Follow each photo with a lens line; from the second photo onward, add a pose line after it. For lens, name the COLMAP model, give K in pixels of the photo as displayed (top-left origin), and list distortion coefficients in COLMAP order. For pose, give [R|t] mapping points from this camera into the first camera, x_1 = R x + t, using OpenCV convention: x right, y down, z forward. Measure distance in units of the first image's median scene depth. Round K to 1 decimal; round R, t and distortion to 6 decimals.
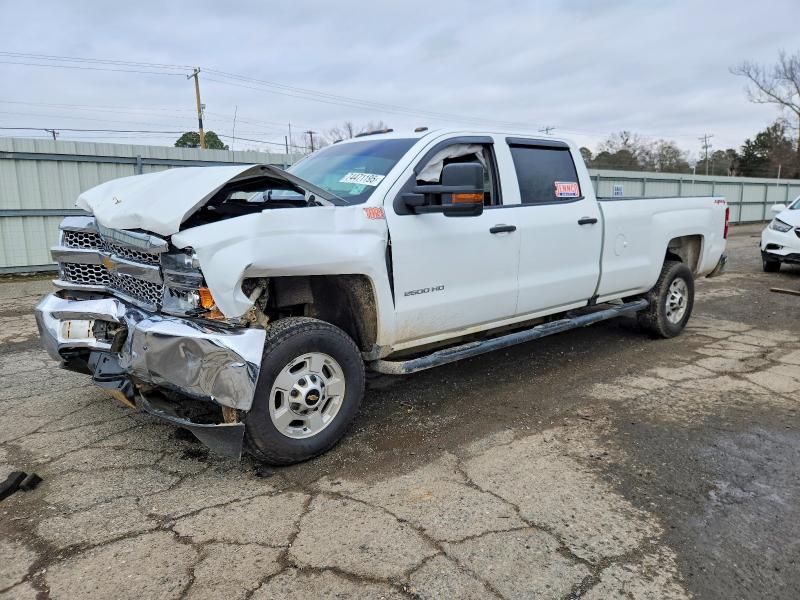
lens RADIAL K [[535.0, 0, 392.4], [0, 535.0, 297.5], [0, 0, 1]] dist [0.056310, -0.043682]
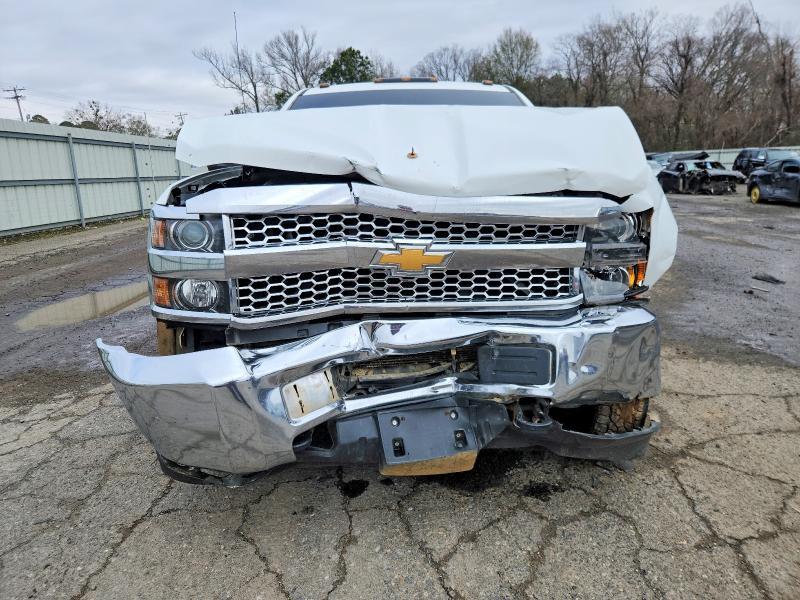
lens RADIAL K [[535.0, 0, 392.4], [0, 535.0, 297.5], [0, 0, 1]] dist [0.056310, -0.043682]
pose [[0.631107, -0.183124, 0.753770, -1.019346], [0.150085, 0.982199, 0.112958, -0.093690], [-0.761038, 0.041841, 0.647357, 0.653316]]
